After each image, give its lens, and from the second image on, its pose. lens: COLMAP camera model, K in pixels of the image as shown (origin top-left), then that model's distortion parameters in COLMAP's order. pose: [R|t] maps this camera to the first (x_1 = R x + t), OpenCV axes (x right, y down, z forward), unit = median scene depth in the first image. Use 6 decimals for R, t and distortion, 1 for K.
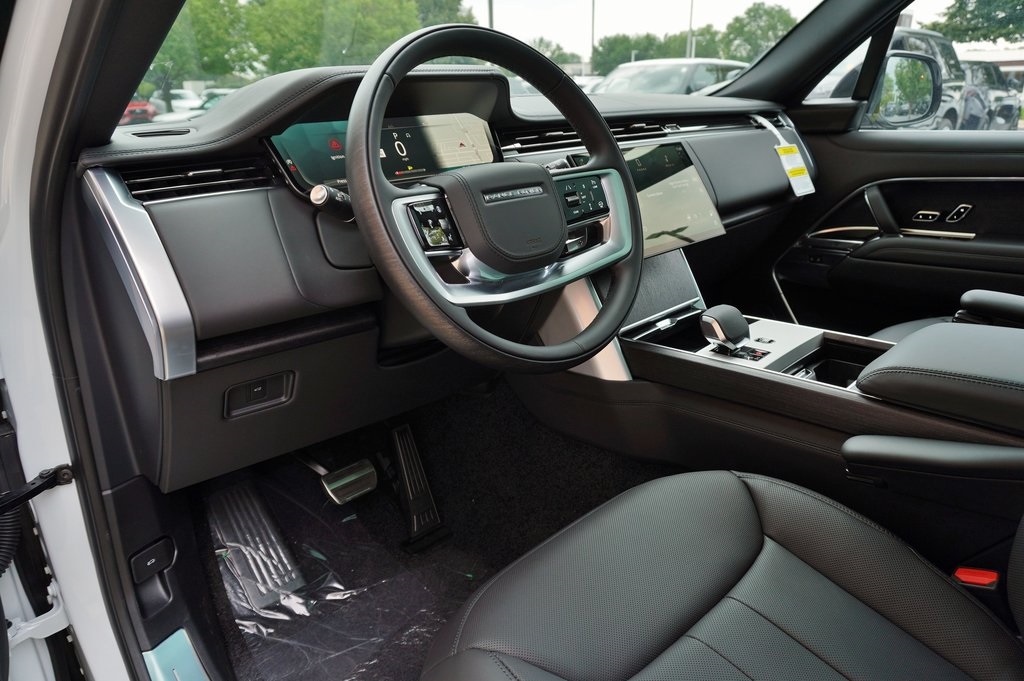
lens RADIAL K [[689.7, 0, 507.5], [0, 689.7, 339.1], [0, 0, 1]] dist [-0.043316, 0.037365]
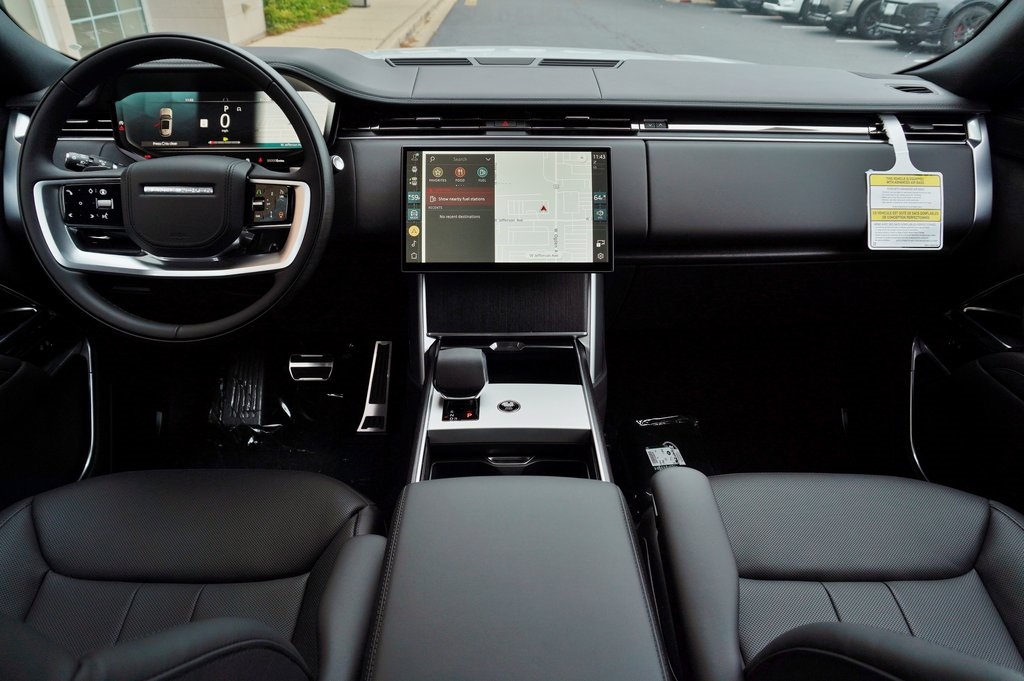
lens RADIAL K [[689.7, 0, 513.7], [0, 689.7, 344.7], [0, 0, 1]] dist [-0.043316, 0.037365]
pose [[0.727269, 0.375565, -0.574483, 1.107841], [-0.257321, 0.925155, 0.279059, -0.409636], [0.636291, -0.055125, 0.769477, 0.429365]]
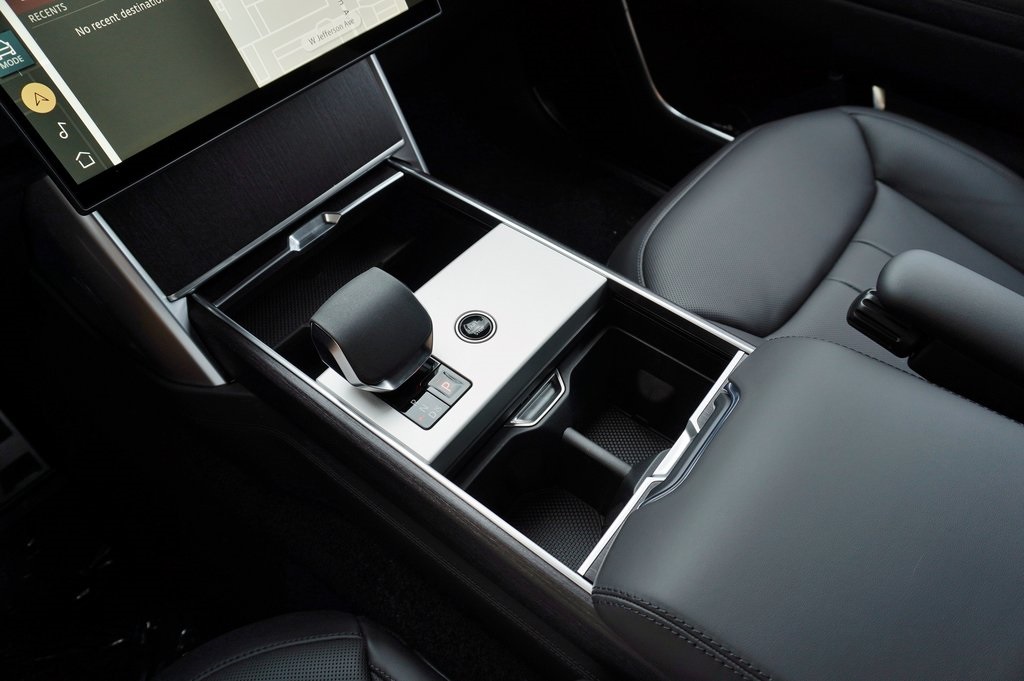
lens RADIAL K [[689.7, 0, 516.1], [0, 689.7, 346.2], [0, 0, 1]] dist [-0.043316, 0.037365]
pose [[0.987967, -0.069430, 0.138203, 0.434746], [-0.016608, 0.840785, 0.541115, -0.320063], [-0.153769, -0.536899, 0.829515, 0.760861]]
